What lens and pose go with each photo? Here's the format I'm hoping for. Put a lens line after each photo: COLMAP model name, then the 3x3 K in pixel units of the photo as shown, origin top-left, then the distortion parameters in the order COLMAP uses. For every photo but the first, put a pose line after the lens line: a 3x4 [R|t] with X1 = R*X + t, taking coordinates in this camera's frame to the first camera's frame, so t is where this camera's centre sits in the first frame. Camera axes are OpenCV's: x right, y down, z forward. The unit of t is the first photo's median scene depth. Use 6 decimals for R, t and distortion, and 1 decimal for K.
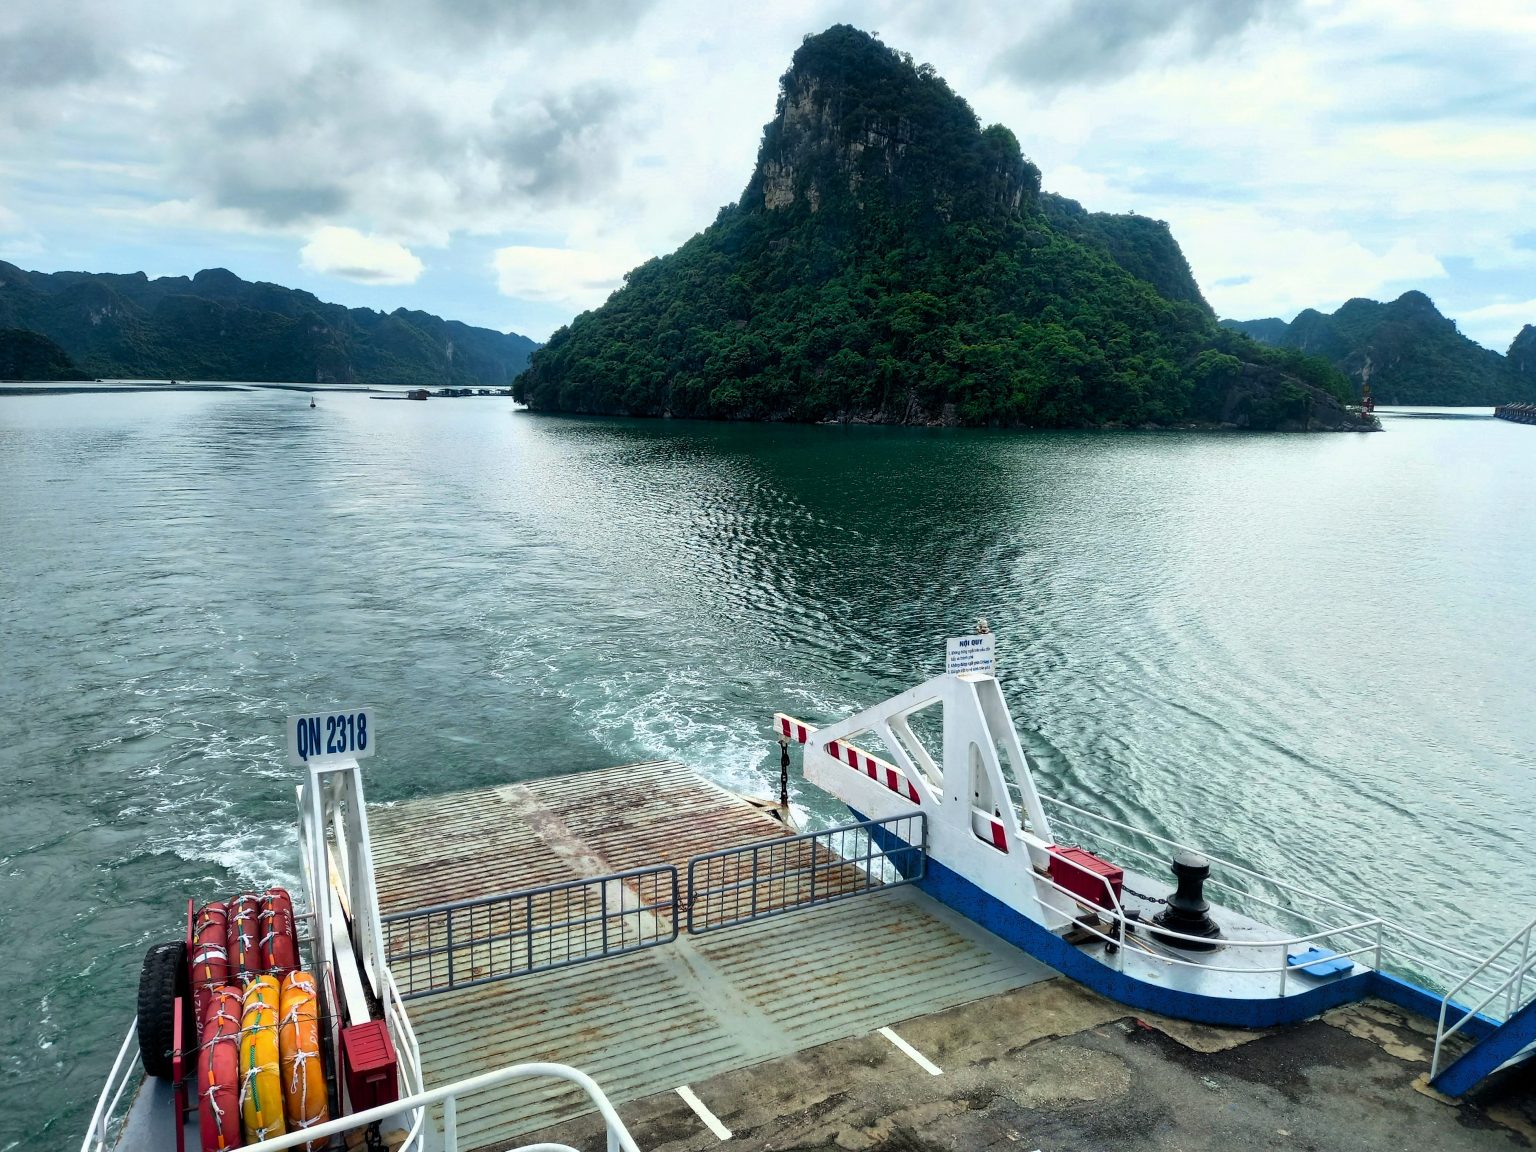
lens RADIAL K [[1128.4, 0, 805.3], [0, 1128.4, 546.9], [0, 0, 1]] dist [0.070367, -0.051632]
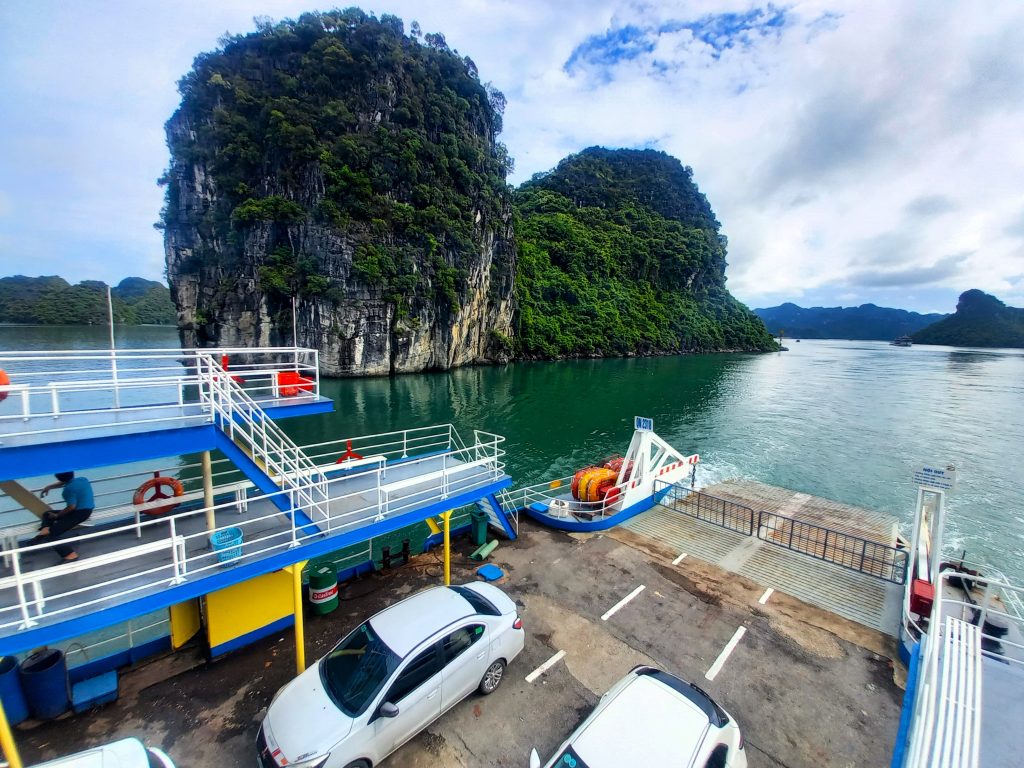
lens RADIAL K [[407.2, 0, 504.6], [0, 407.2, 374.3], [0, 0, 1]] dist [-0.003531, -0.004158]
pose [[0.273003, 0.096469, -0.957164, 0.734388], [-0.150441, 0.986999, 0.056566, -0.008765], [0.950177, 0.128554, 0.283967, 0.124262]]
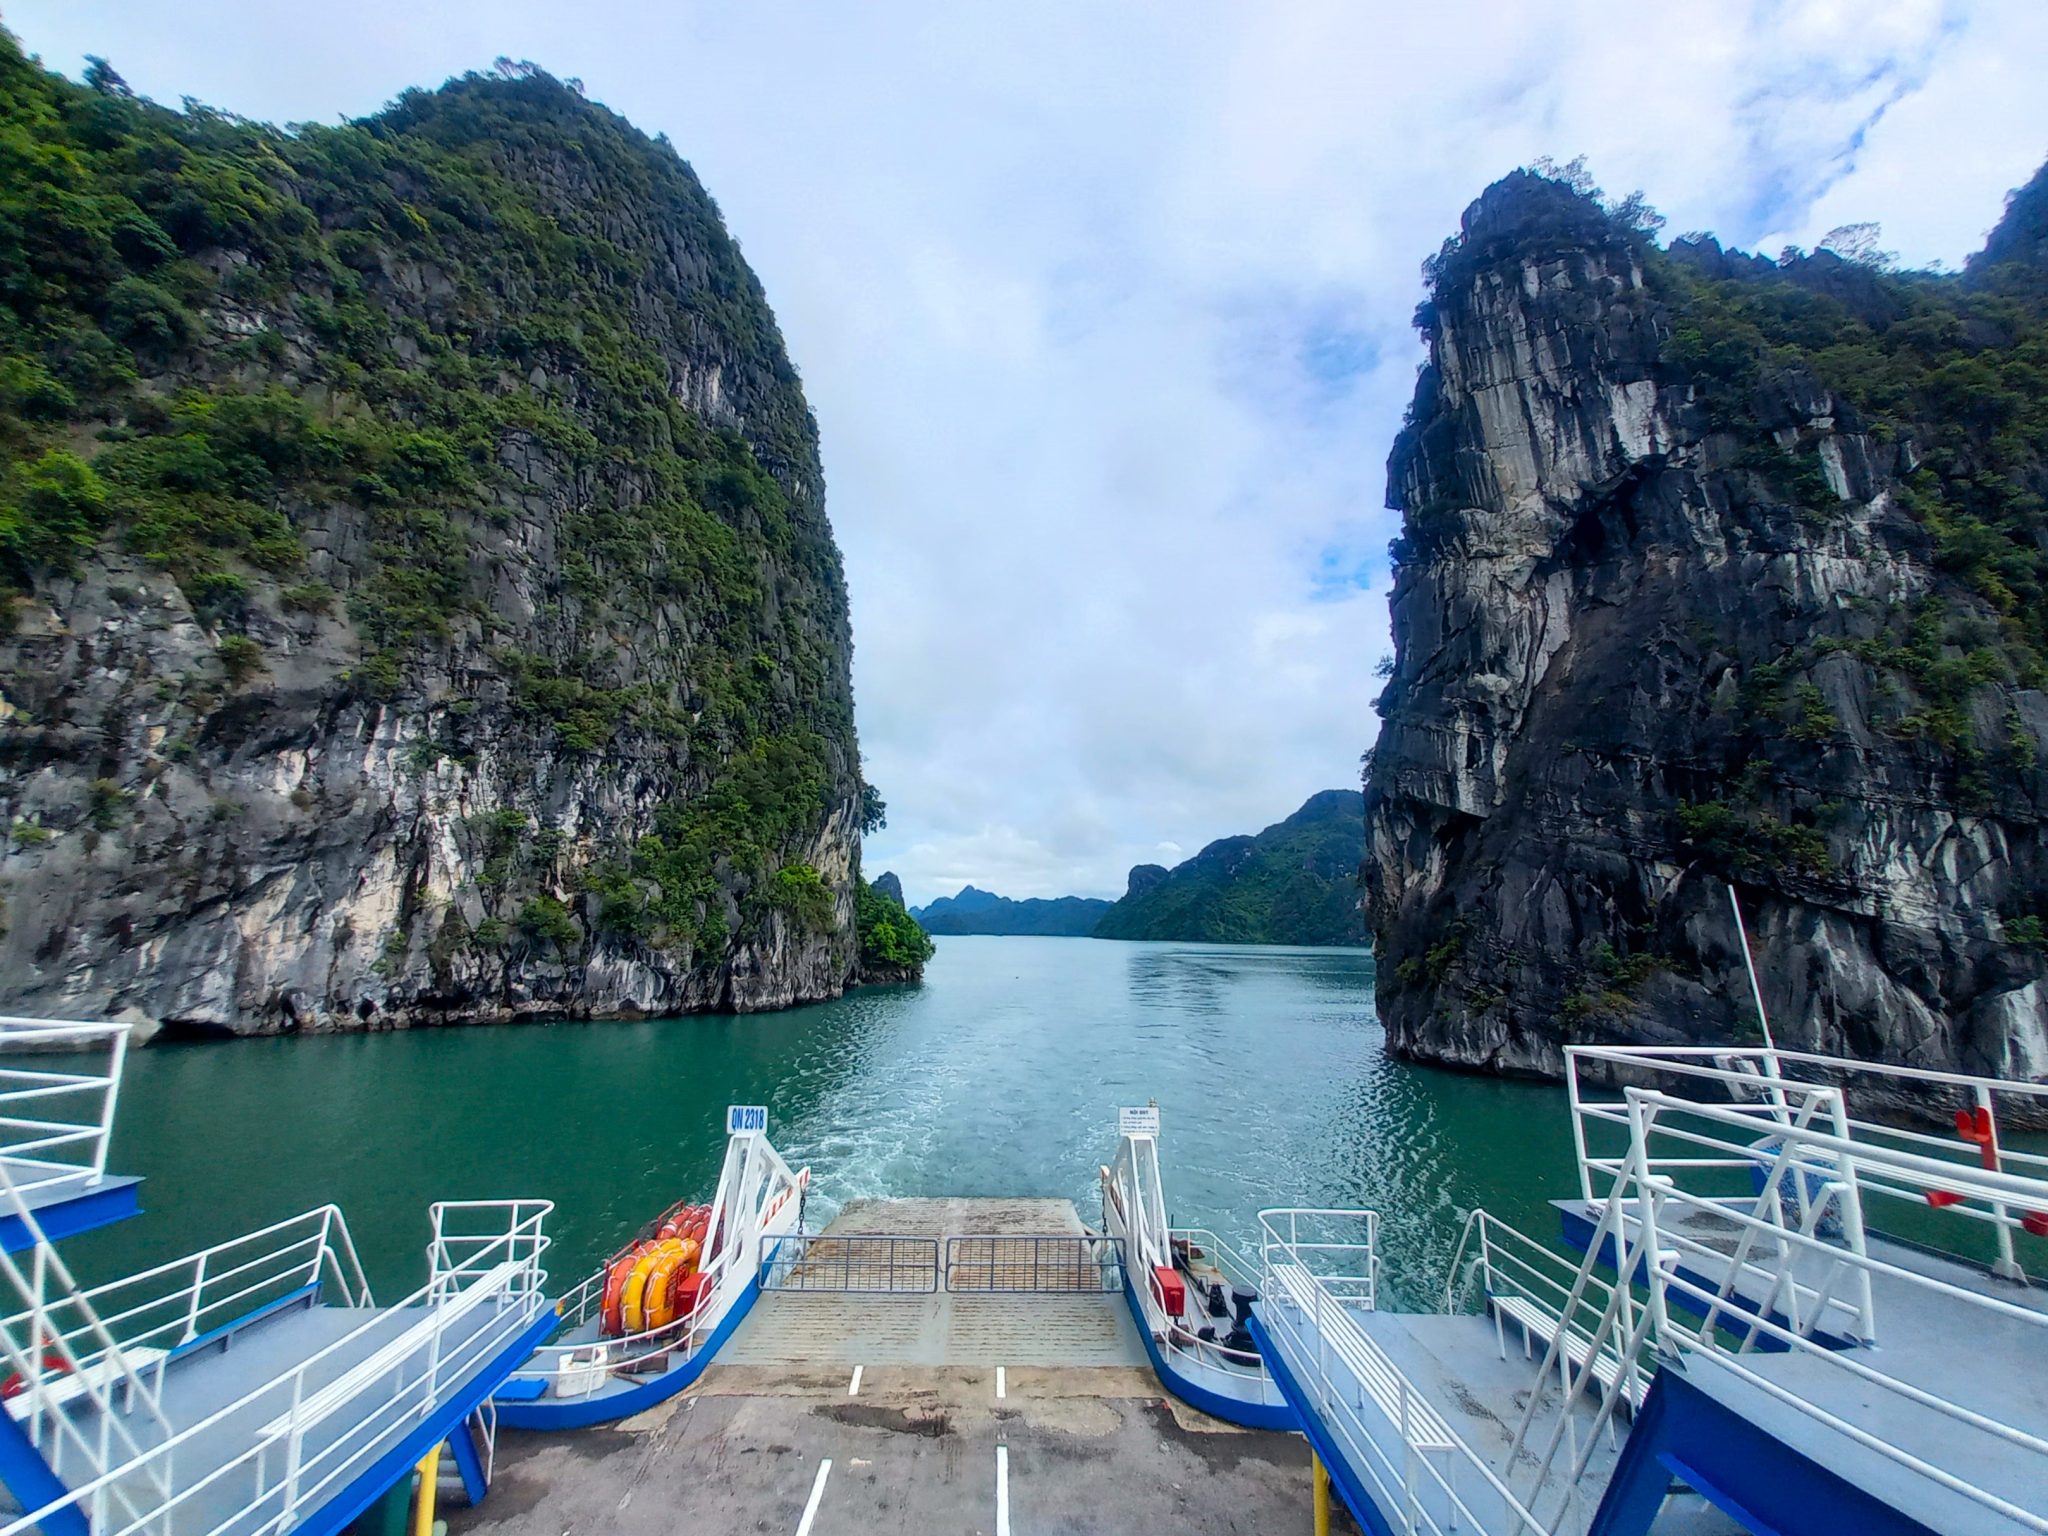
lens RADIAL K [[814.4, 0, 1026.6], [0, 814.4, 766.6], [0, 0, 1]] dist [-0.003531, -0.004158]
pose [[0.899360, -0.087558, -0.428352, 0.648898], [-0.063192, 0.943422, -0.325519, 0.014728], [0.432618, 0.319827, 0.842942, -0.162300]]
